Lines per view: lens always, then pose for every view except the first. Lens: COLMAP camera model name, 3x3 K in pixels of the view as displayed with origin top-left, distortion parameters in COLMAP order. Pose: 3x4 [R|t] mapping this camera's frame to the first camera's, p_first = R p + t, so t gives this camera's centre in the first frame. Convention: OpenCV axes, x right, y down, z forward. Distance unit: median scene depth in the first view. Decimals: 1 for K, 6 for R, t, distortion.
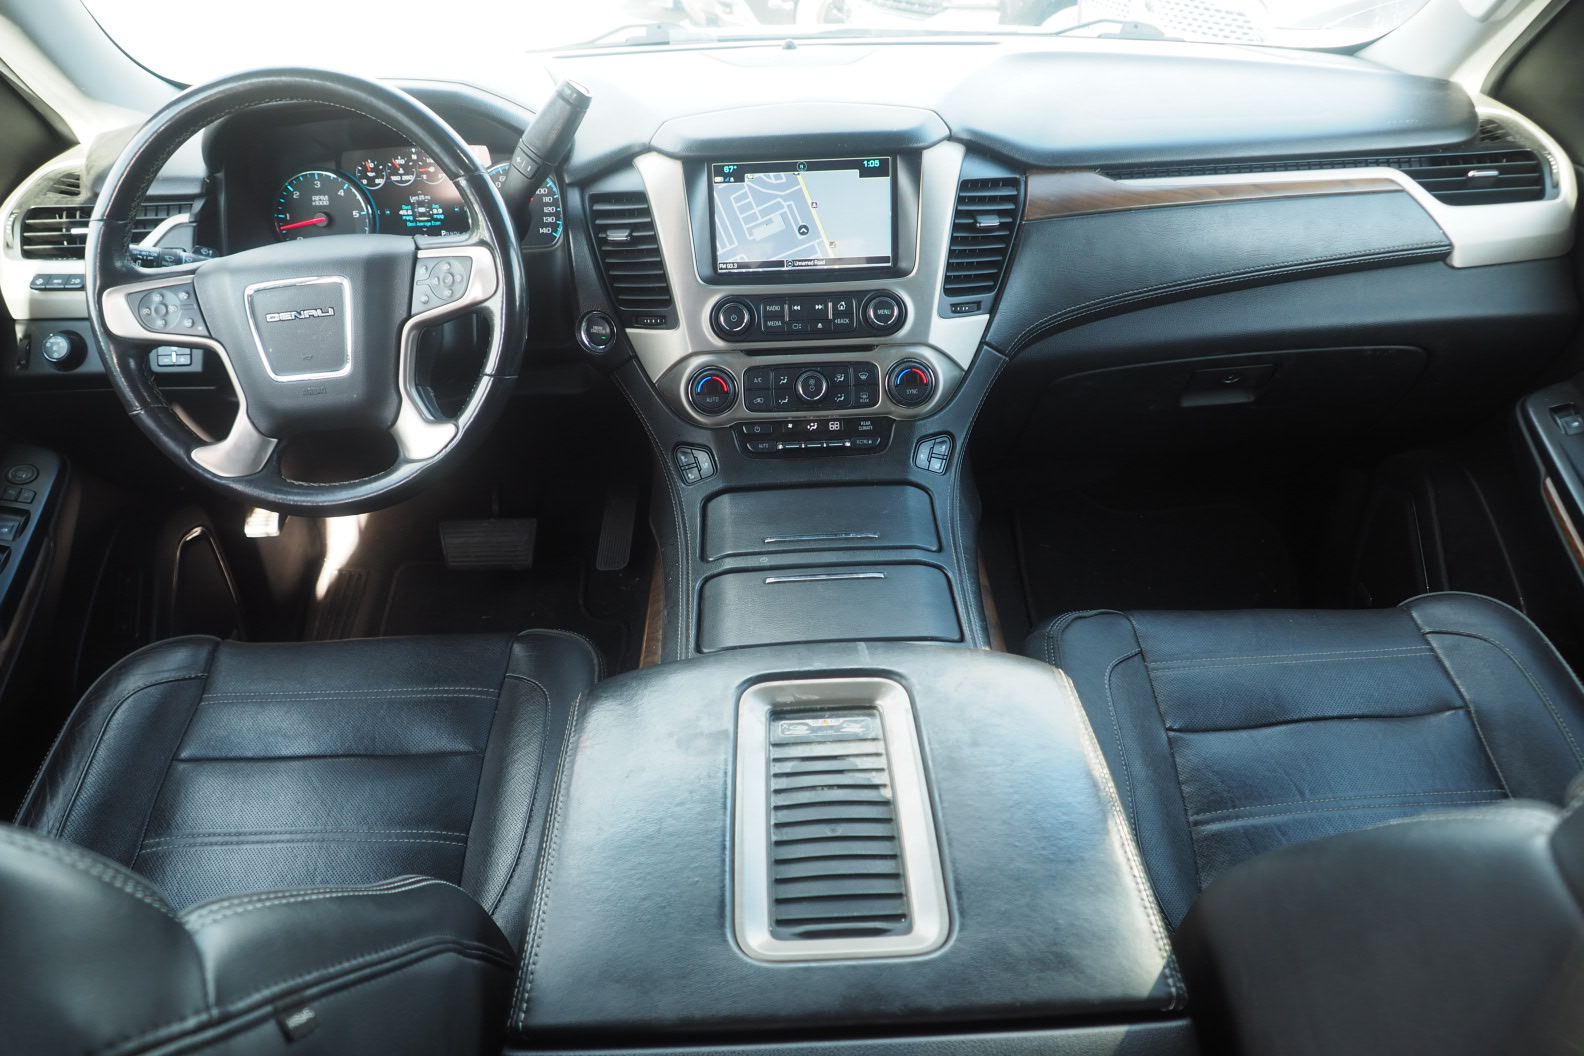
lens RADIAL K [[1118.1, 0, 795.5], [0, 1118.1, 536.9], [0, 0, 1]] dist [-0.042110, 0.001062]
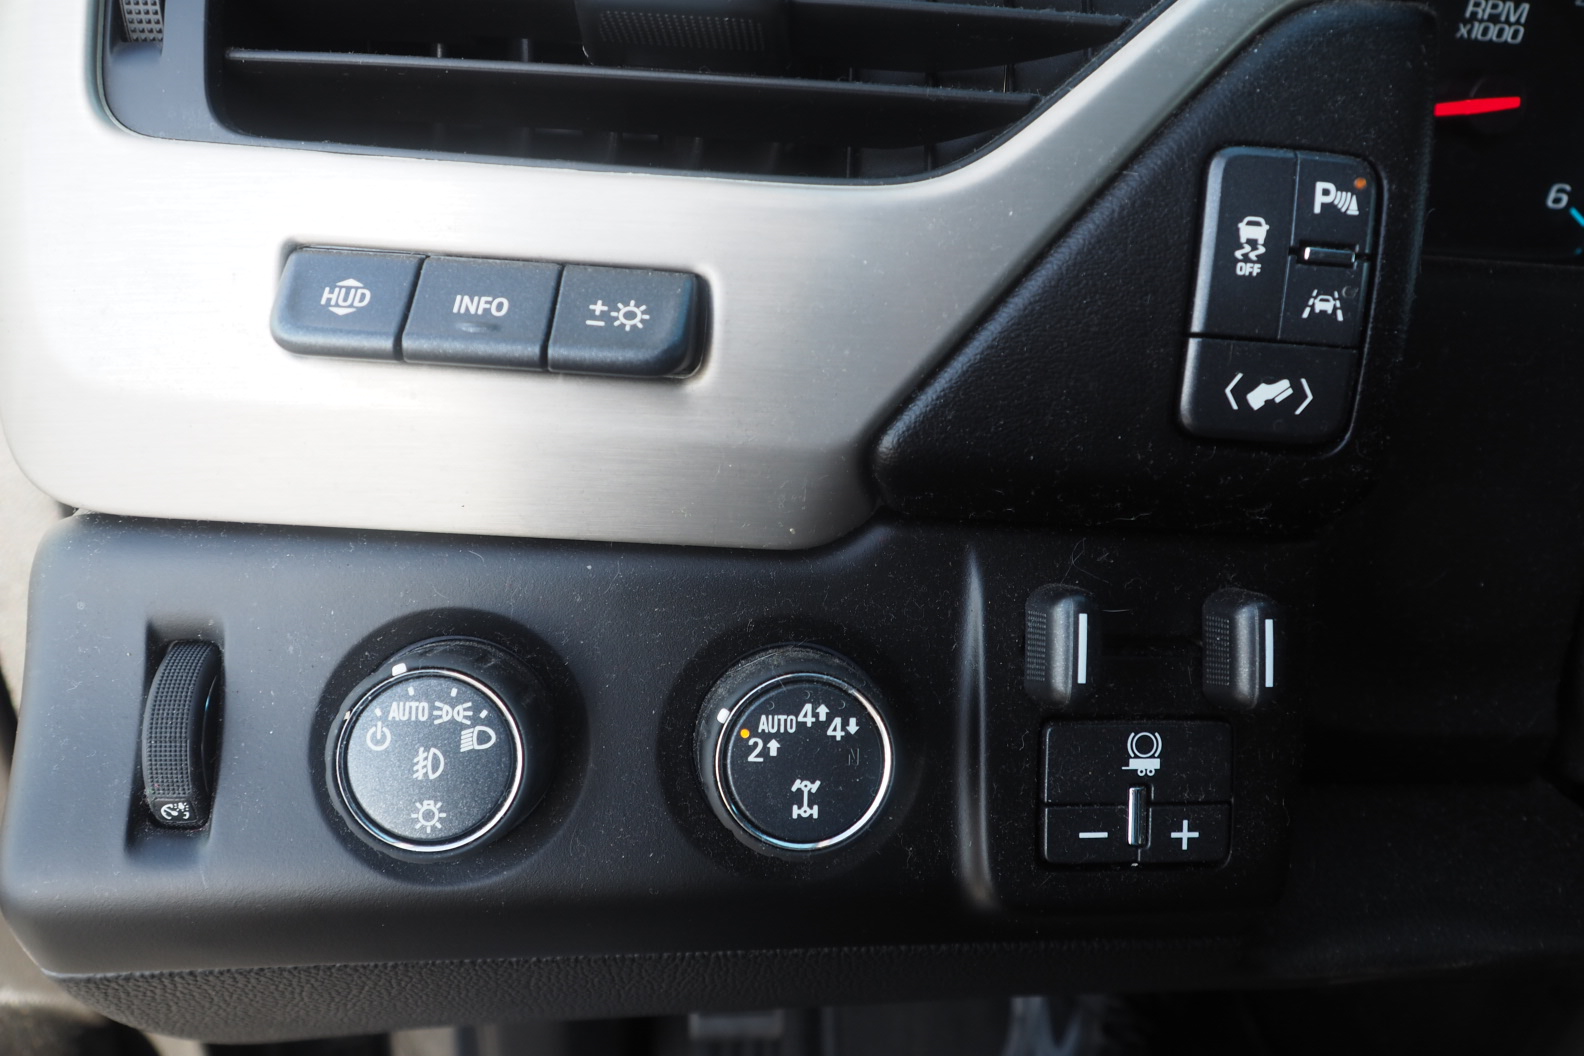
lens RADIAL K [[1118.1, 0, 786.6], [0, 1118.1, 536.6], [0, 0, 1]] dist [-0.042110, 0.001062]
pose [[0.997093, 0.059742, 0.047298, -0.646930], [-0.059978, 0.998193, 0.003601, -0.209019], [-0.046997, -0.006427, 0.998874, 0.864227]]
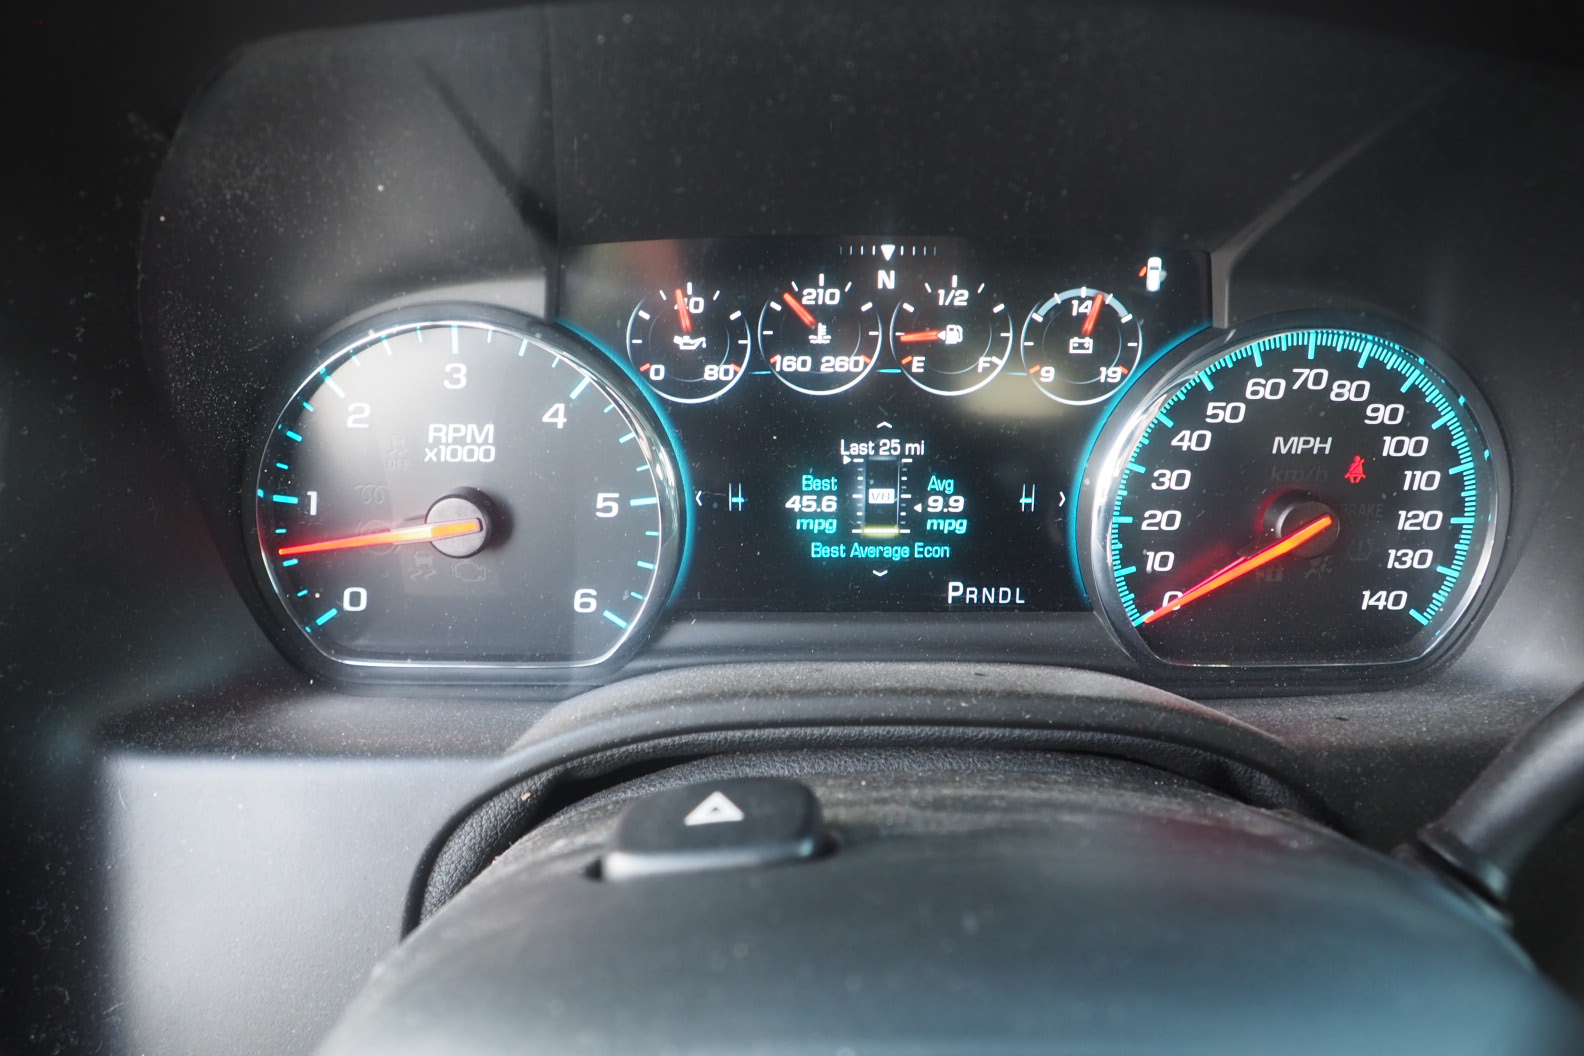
lens RADIAL K [[1118.1, 0, 785.4], [0, 1118.1, 524.7], [0, 0, 1]] dist [-0.042110, 0.001062]
pose [[0.999274, 0.035497, 0.013870, -0.405061], [-0.033078, 0.988592, -0.146938, -0.283813], [-0.018927, 0.146373, 0.989048, 0.856166]]
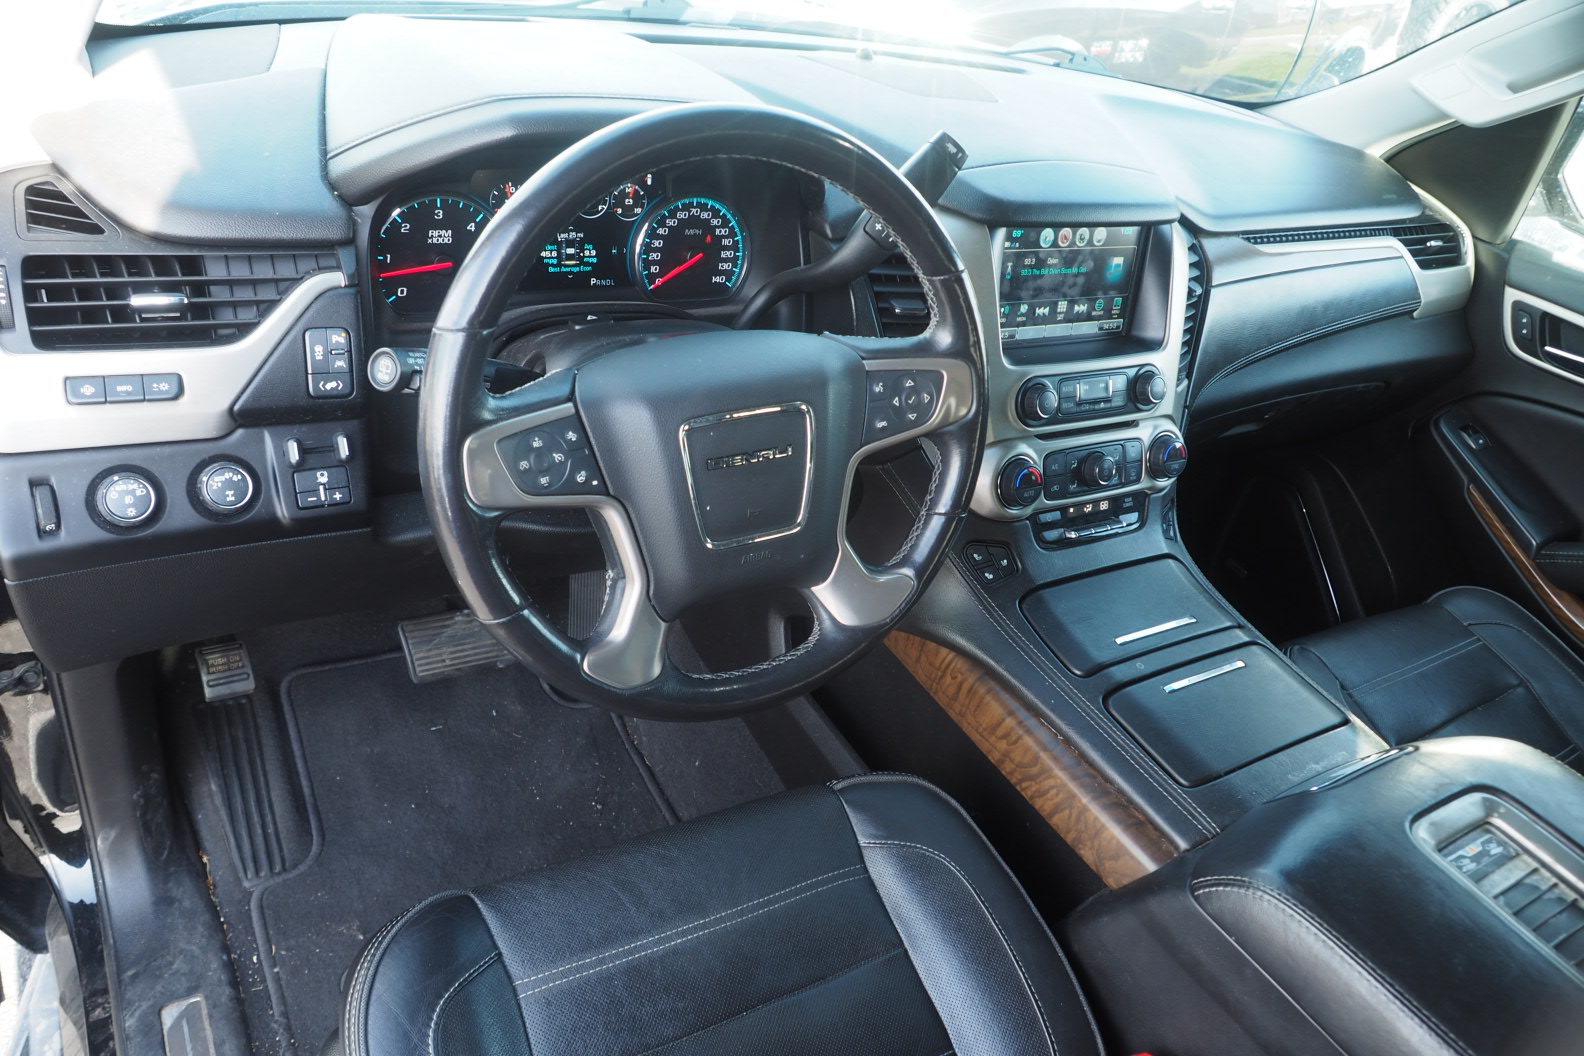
lens RADIAL K [[1118.1, 0, 801.4], [0, 1118.1, 526.3], [0, 0, 1]] dist [-0.042110, 0.001062]
pose [[0.854583, -0.110935, 0.507328, -0.678545], [0.075426, 0.993073, 0.090097, -0.187338], [-0.513809, -0.038730, 0.857030, 0.304816]]
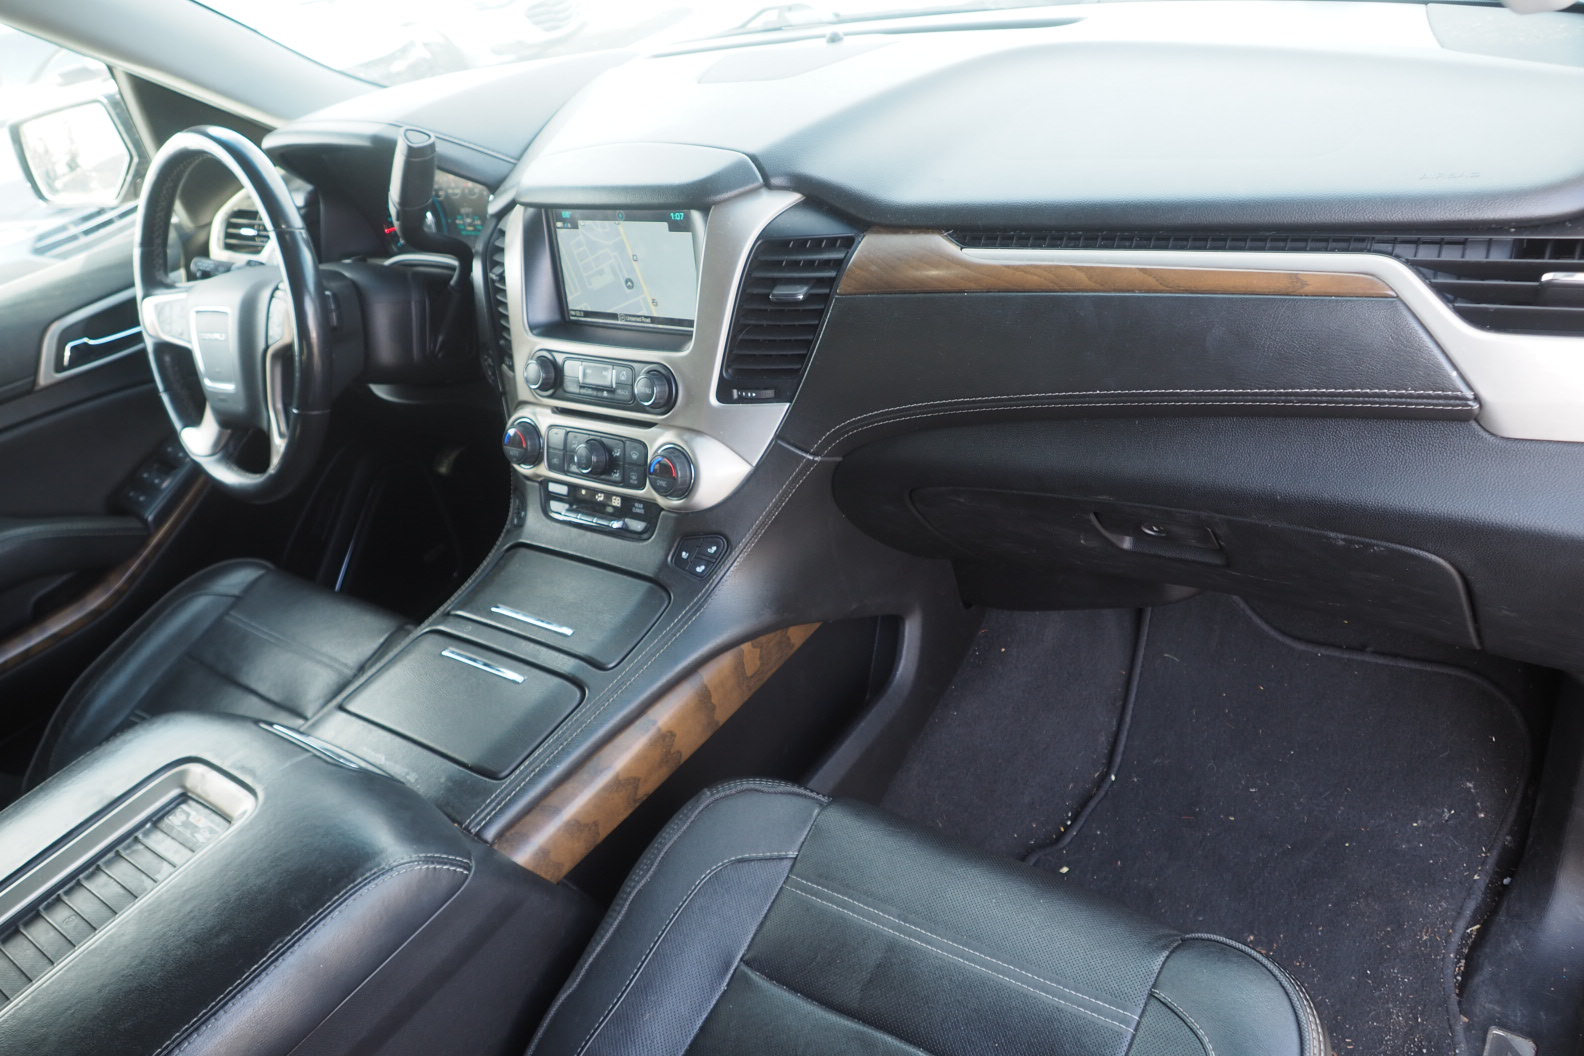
lens RADIAL K [[1118.1, 0, 805.1], [0, 1118.1, 532.4], [0, 0, 1]] dist [-0.042110, 0.001062]
pose [[0.794681, 0.216321, -0.567174, 0.687426], [-0.162655, 0.976064, 0.144372, -0.232352], [0.584829, -0.022476, 0.810845, 0.338330]]
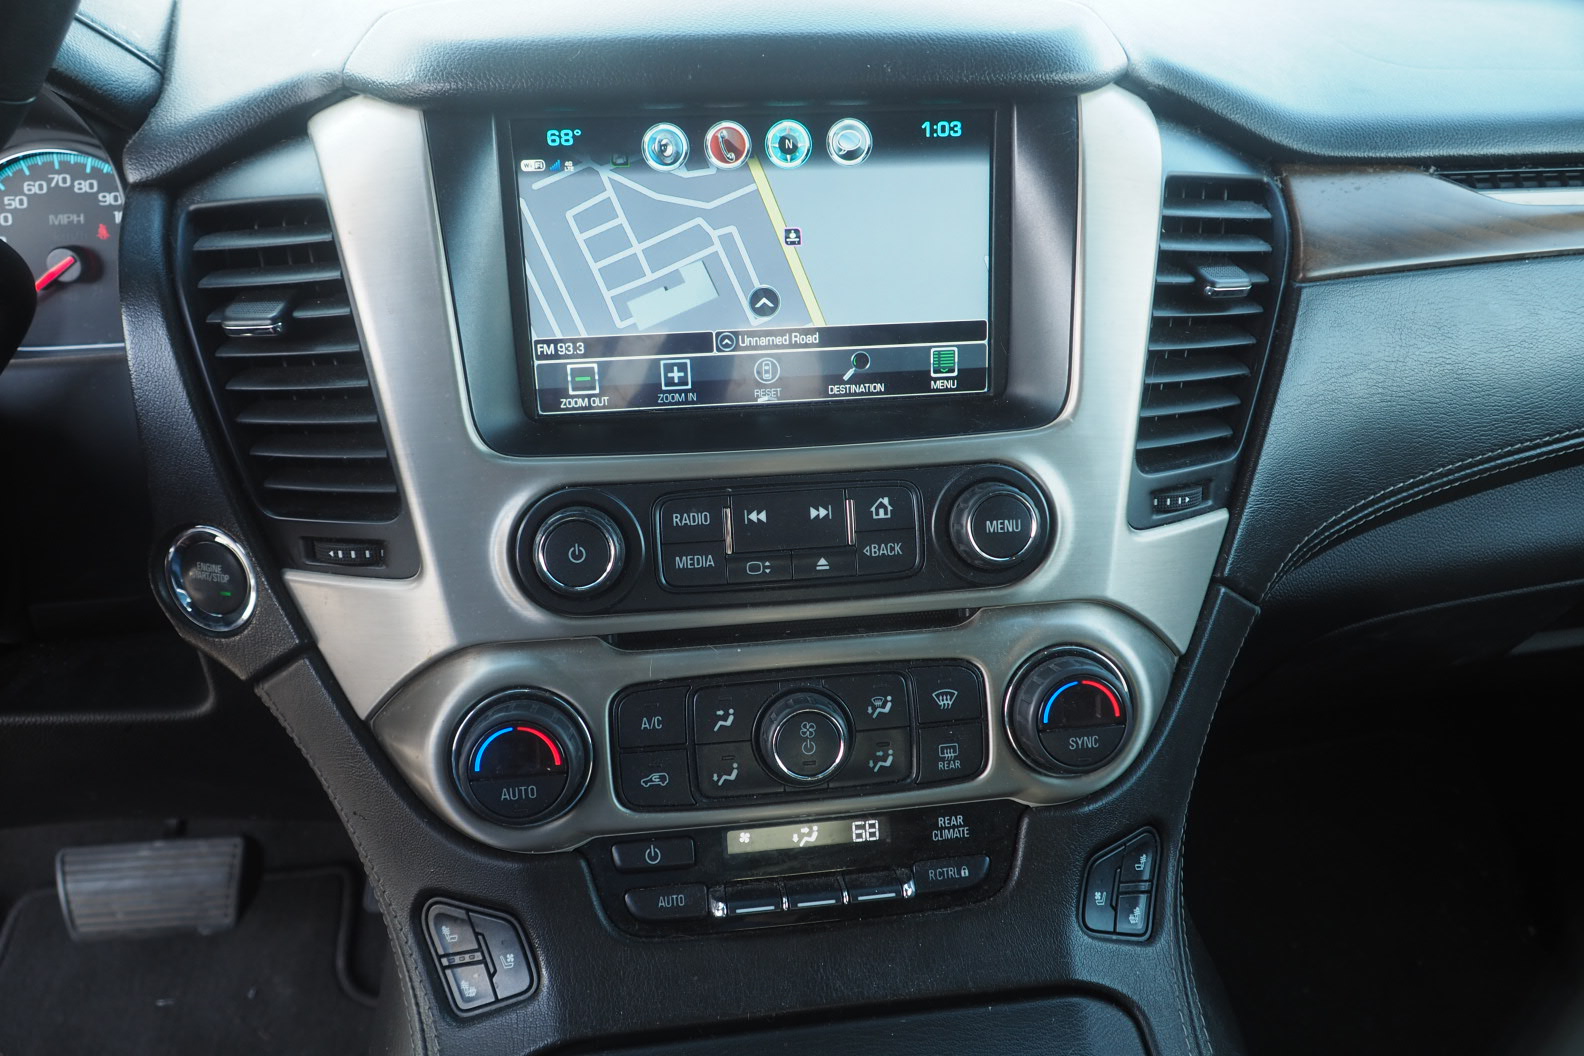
lens RADIAL K [[1118.1, 0, 812.5], [0, 1118.1, 524.5], [0, 0, 1]] dist [-0.042110, 0.001062]
pose [[0.993701, -0.021787, 0.109925, -0.020058], [0.030892, 0.996168, -0.081822, -0.169215], [-0.107721, 0.084702, 0.990566, 0.630978]]
